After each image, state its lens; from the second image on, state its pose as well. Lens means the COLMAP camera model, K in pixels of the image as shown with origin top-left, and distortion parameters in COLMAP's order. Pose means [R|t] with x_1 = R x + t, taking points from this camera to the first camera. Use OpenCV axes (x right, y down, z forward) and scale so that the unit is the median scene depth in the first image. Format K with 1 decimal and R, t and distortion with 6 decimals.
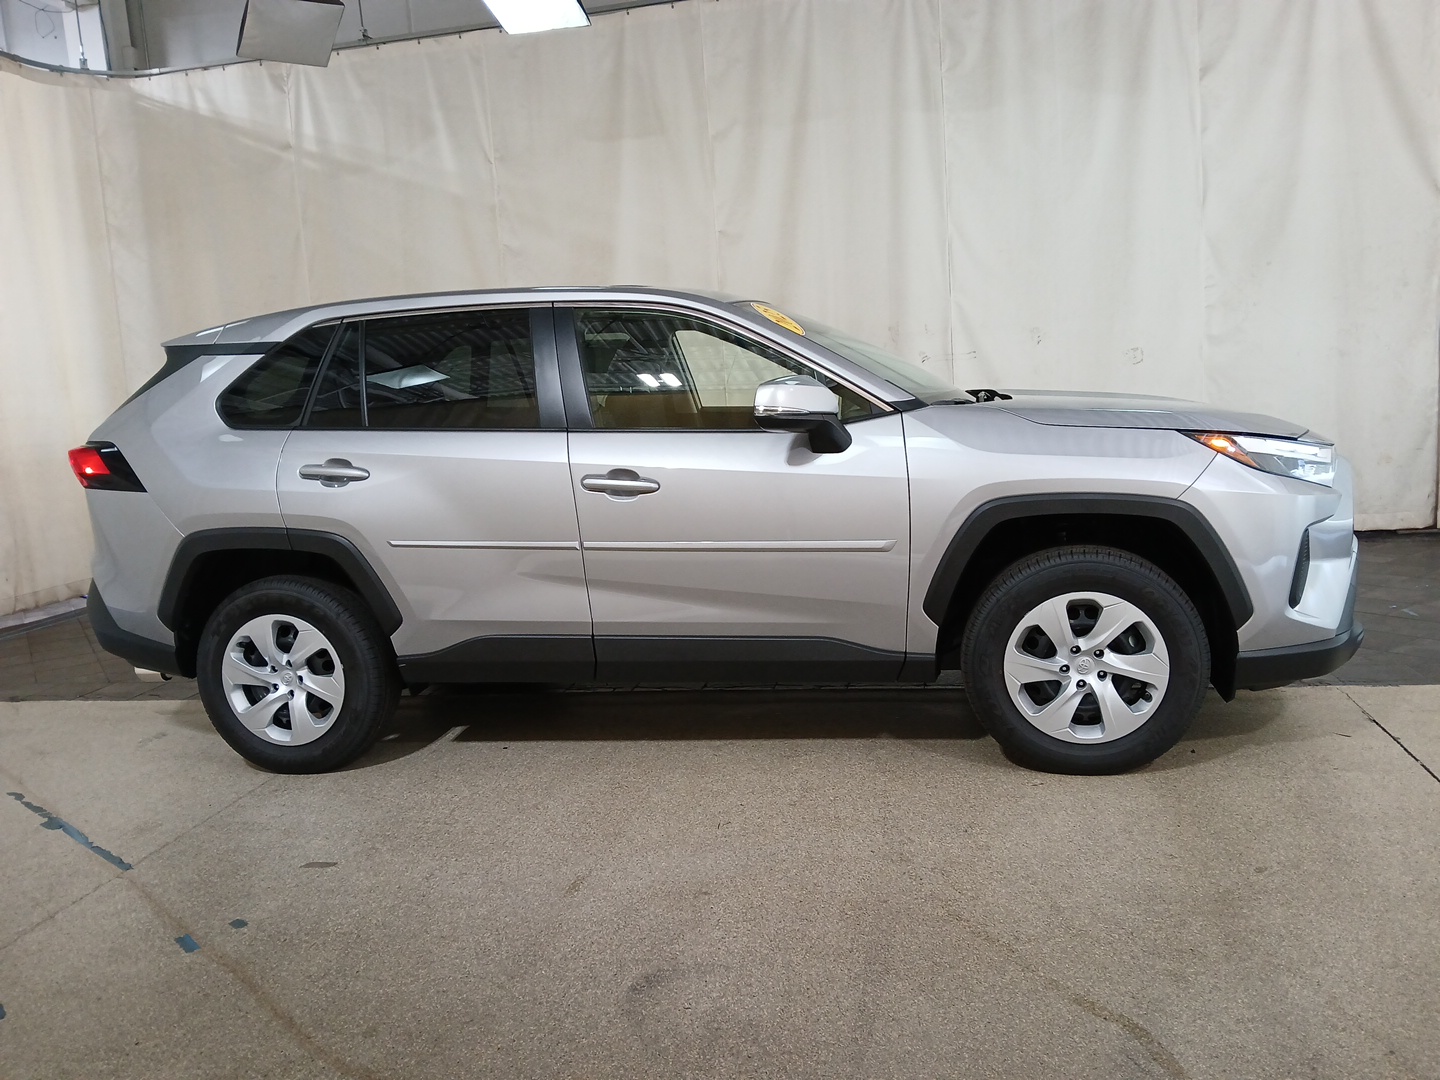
lens RADIAL K [[1116.7, 0, 718.4], [0, 1116.7, 537.7], [0, 0, 1]] dist [-0.010017, -0.031370]
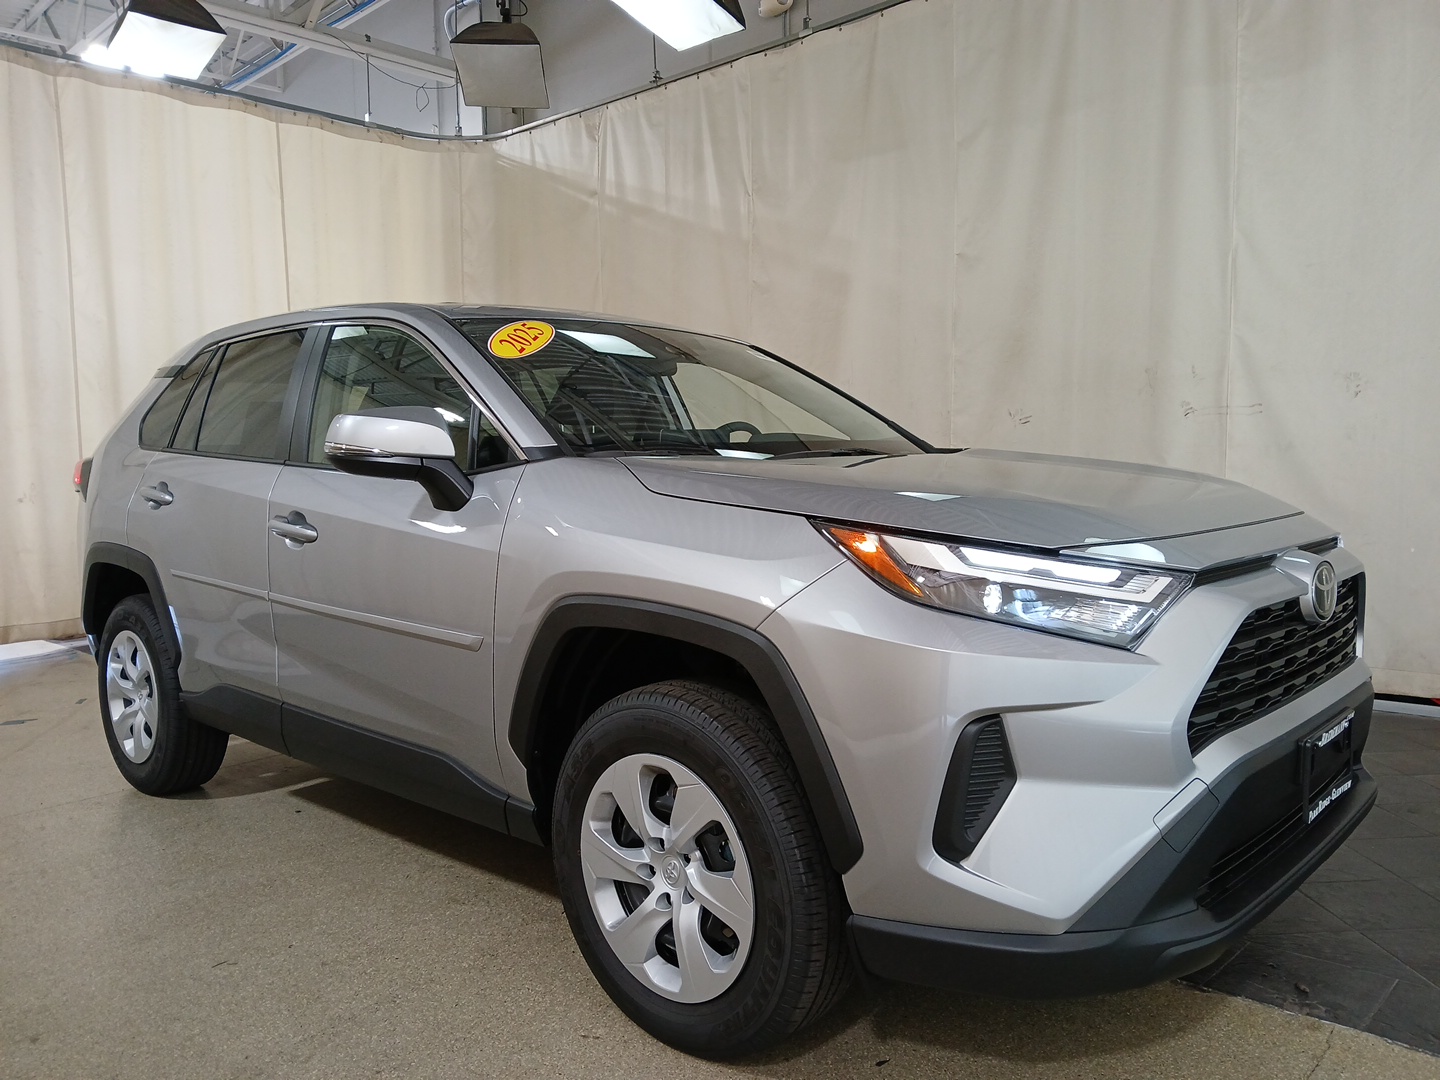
lens RADIAL K [[1116.7, 0, 717.7], [0, 1116.7, 537.4], [0, 0, 1]] dist [-0.010017, -0.031370]
pose [[0.852796, 0.086376, -0.515051, 0.310966], [-0.109976, 0.993815, -0.015426, -0.031945], [0.510533, 0.069798, 0.857020, 0.212746]]
